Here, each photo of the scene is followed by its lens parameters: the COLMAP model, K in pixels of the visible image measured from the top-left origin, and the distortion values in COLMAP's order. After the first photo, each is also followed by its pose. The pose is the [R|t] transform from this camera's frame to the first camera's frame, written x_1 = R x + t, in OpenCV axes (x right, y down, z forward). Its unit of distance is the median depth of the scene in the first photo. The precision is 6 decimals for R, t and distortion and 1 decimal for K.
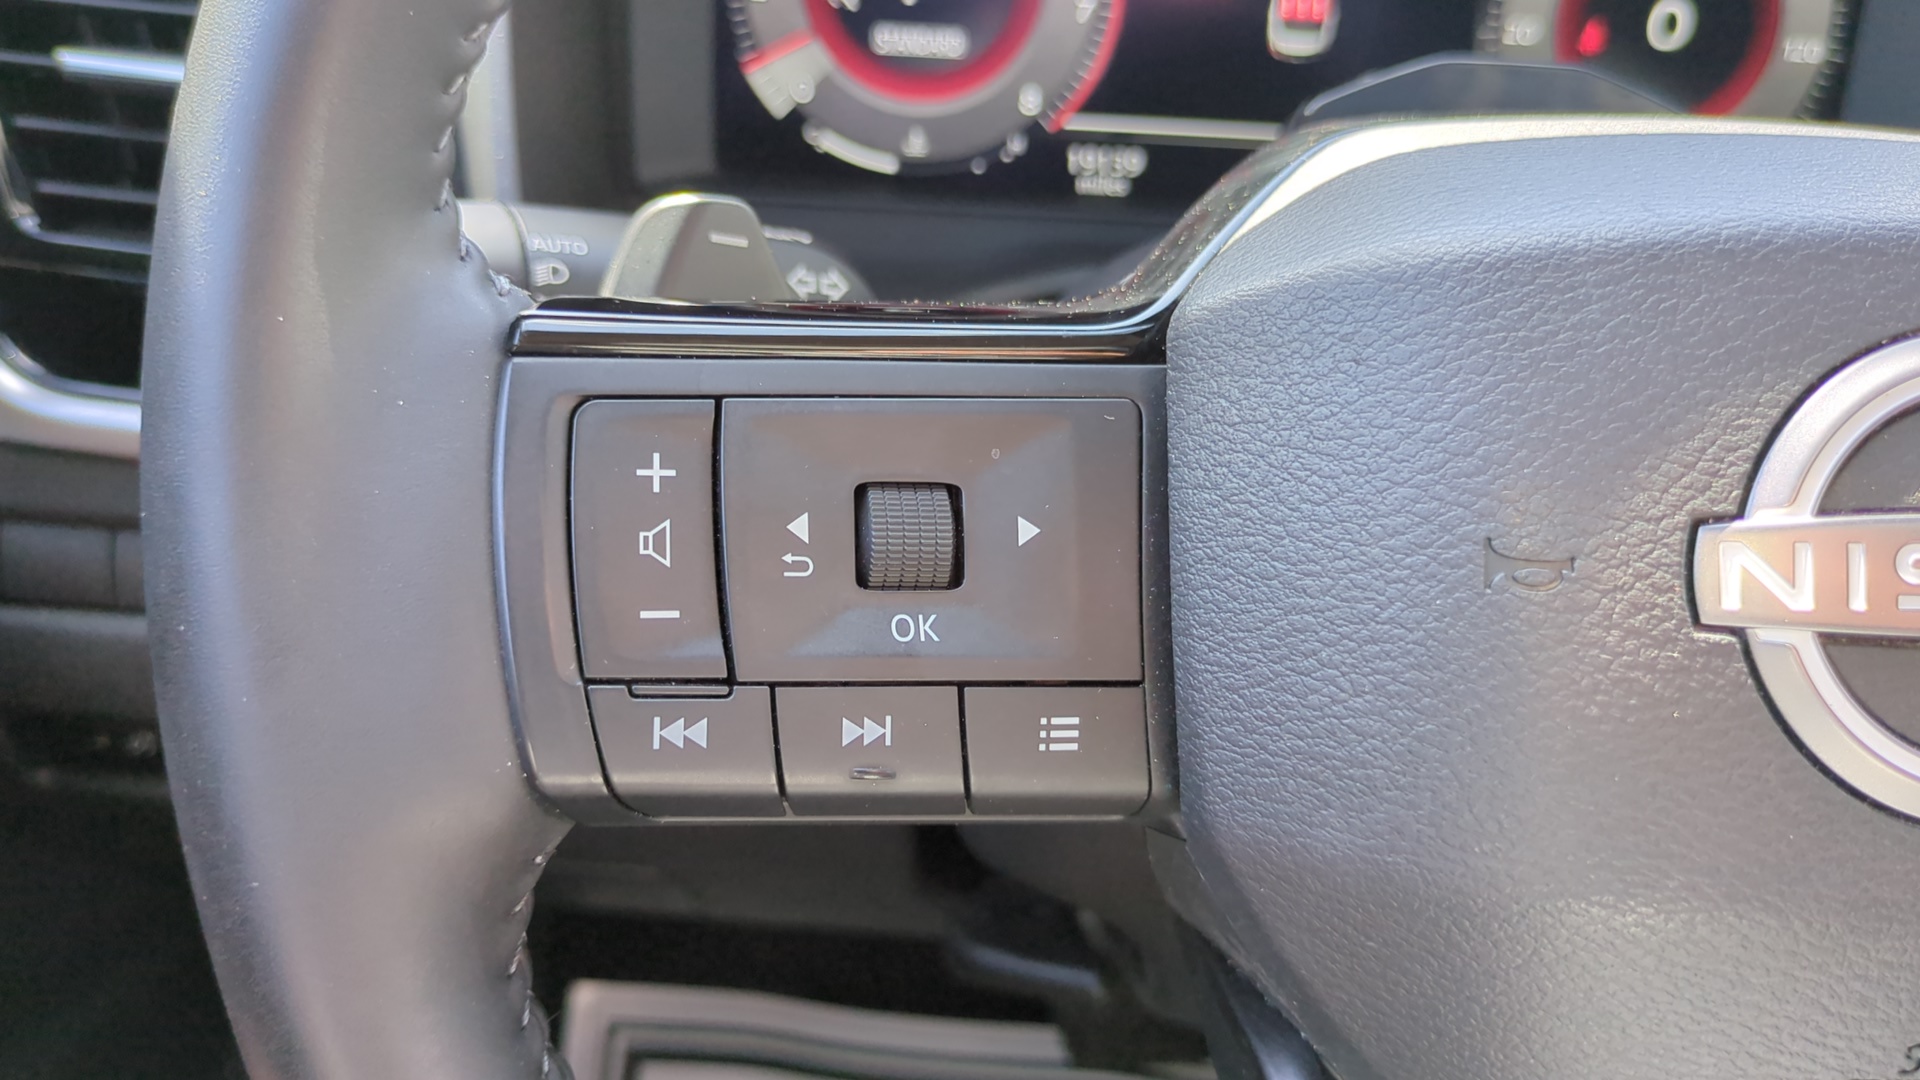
lens RADIAL K [[1610.0, 0, 960.0], [0, 1610.0, 540.0], [0, 0, 1]] dist [0.001016, -0.003777]
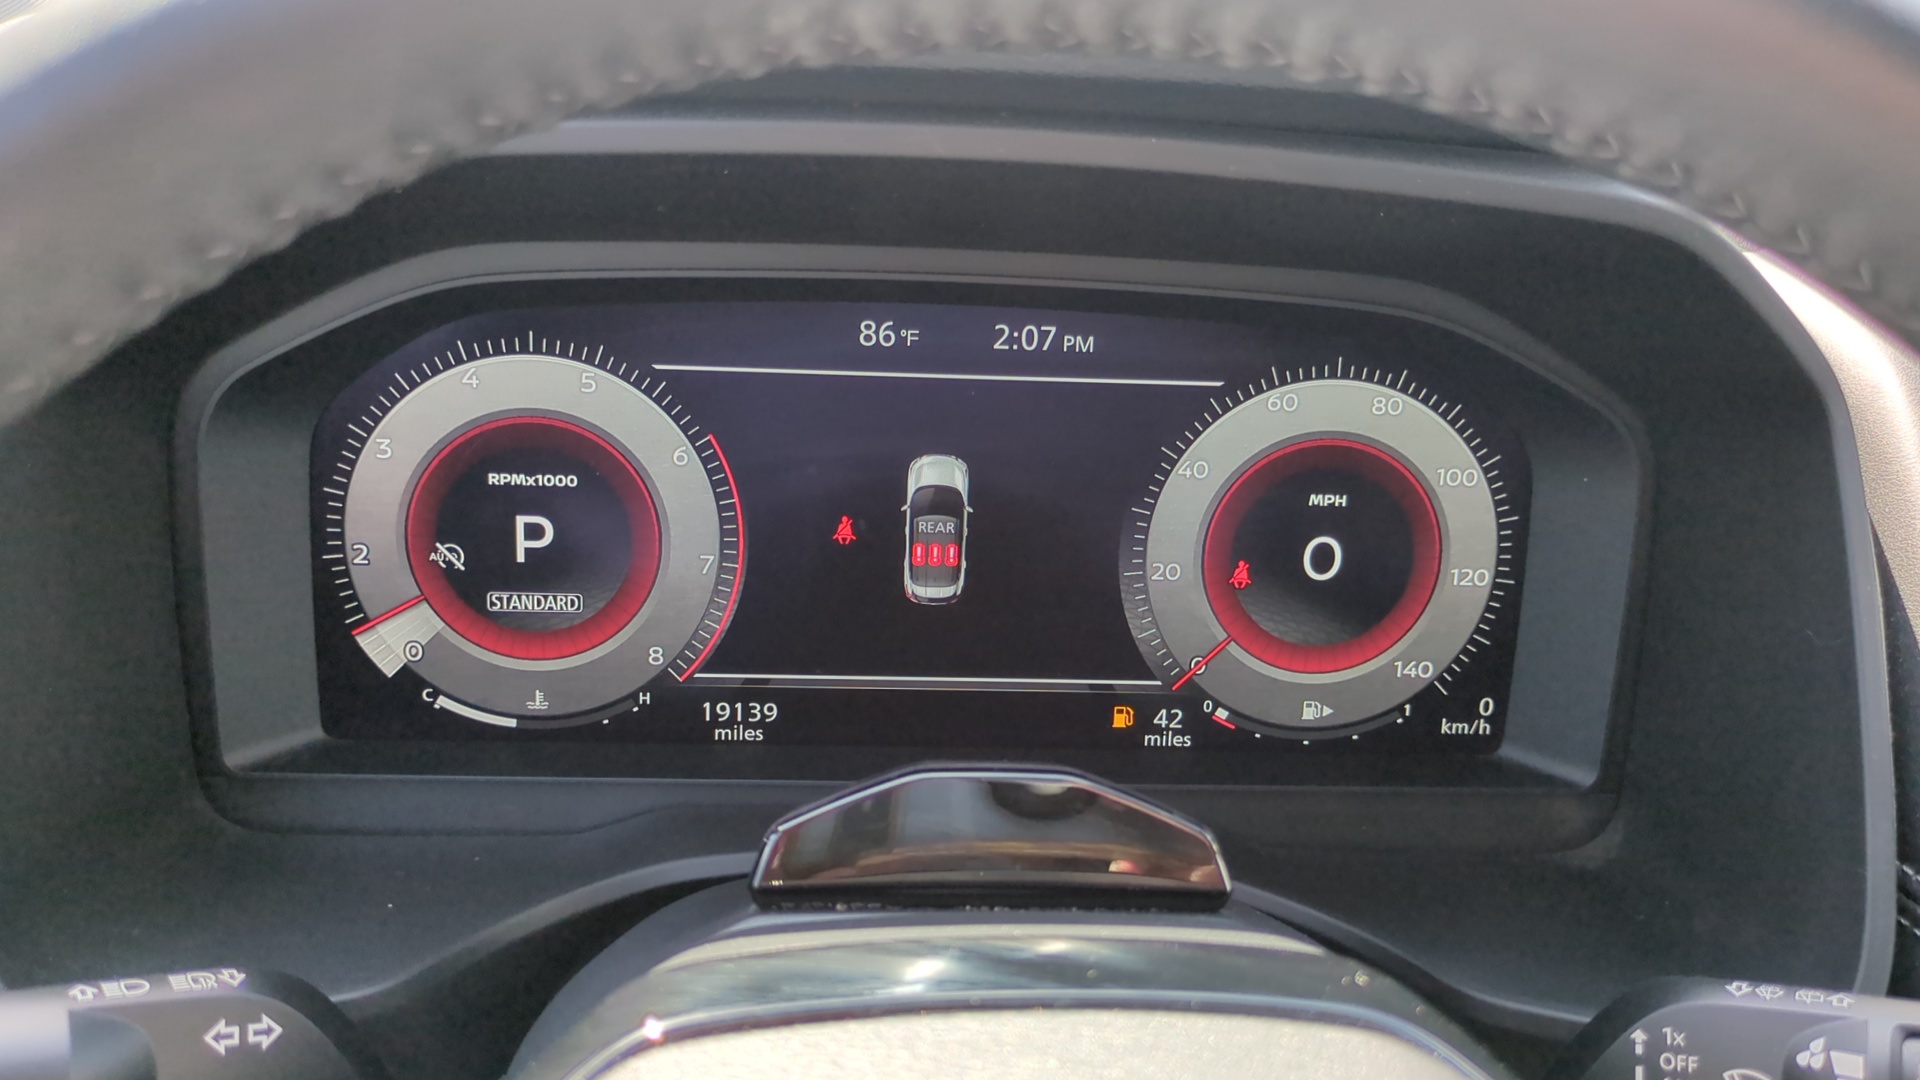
lens RADIAL K [[1610.0, 0, 960.0], [0, 1610.0, 540.0], [0, 0, 1]] dist [0.001016, -0.003777]
pose [[0.999930, -0.011804, -0.001158, 0.327954], [0.011594, 0.993325, -0.114762, -0.329688], [0.002505, 0.114740, 0.993392, 0.048489]]
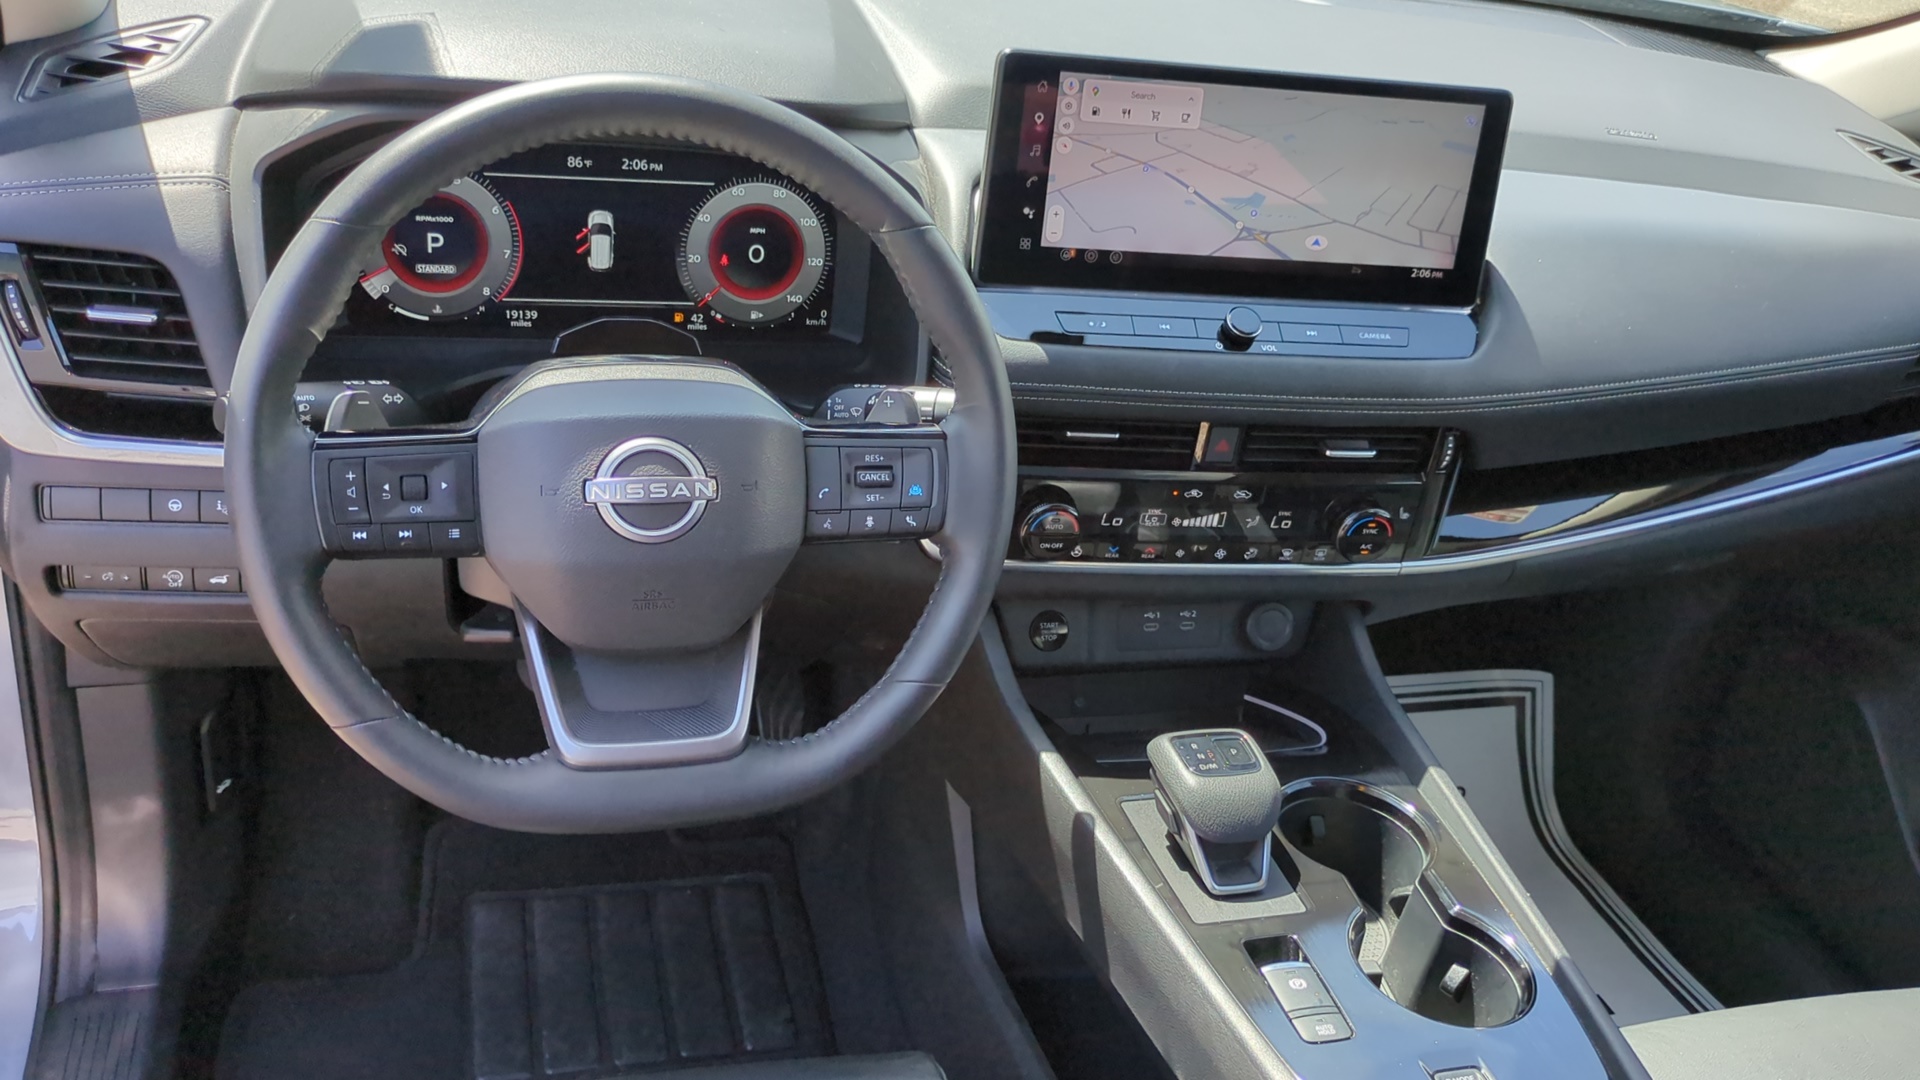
lens RADIAL K [[1610.0, 0, 960.0], [0, 1610.0, 540.0], [0, 0, 1]] dist [0.001016, -0.003777]
pose [[0.975065, -0.041930, 0.217920, 0.277814], [0.026598, 0.996990, 0.072820, -0.085804], [-0.220318, -0.065209, 0.973246, -2.173808]]
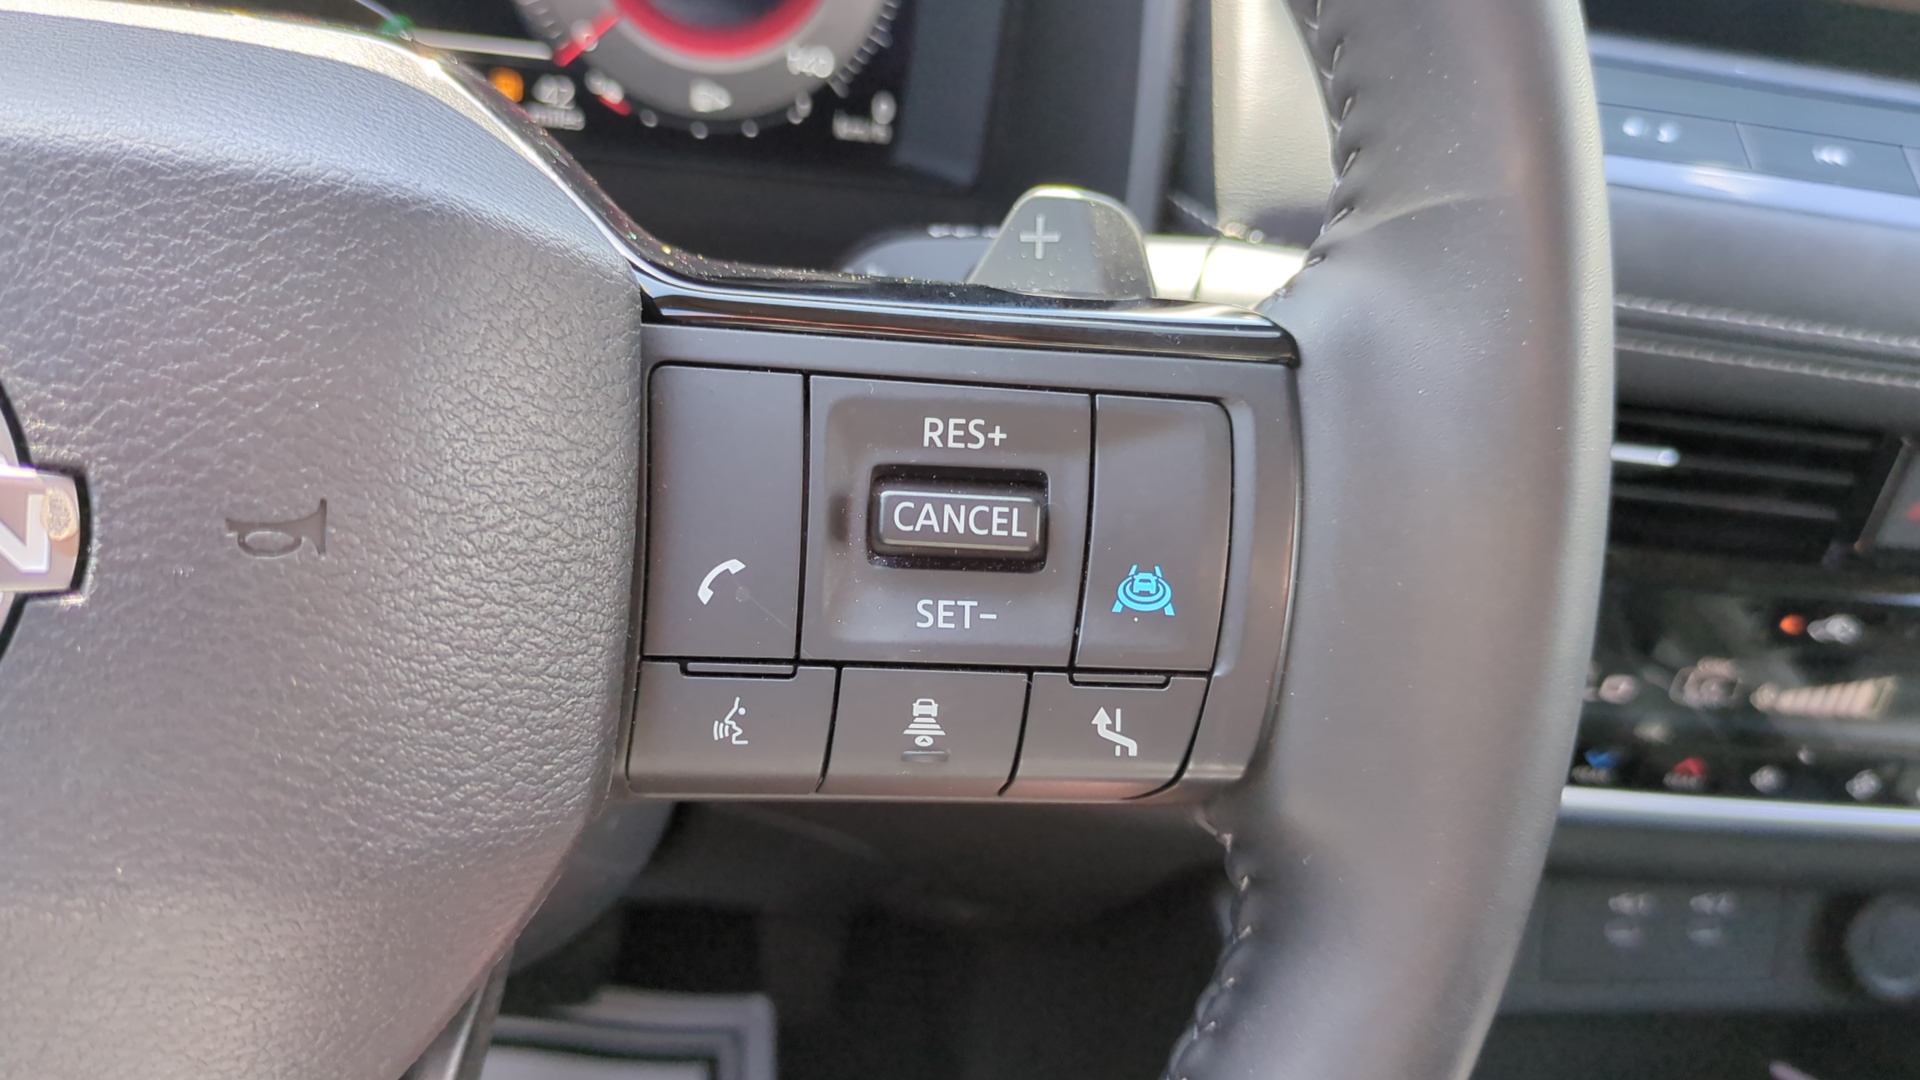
lens RADIAL K [[1610.0, 0, 960.0], [0, 1610.0, 540.0], [0, 0, 1]] dist [0.001016, -0.003777]
pose [[0.989383, 0.029084, 0.142391, 0.669809], [-0.034624, 0.998730, 0.036590, -0.008341], [-0.141146, -0.041132, 0.989134, 0.037921]]
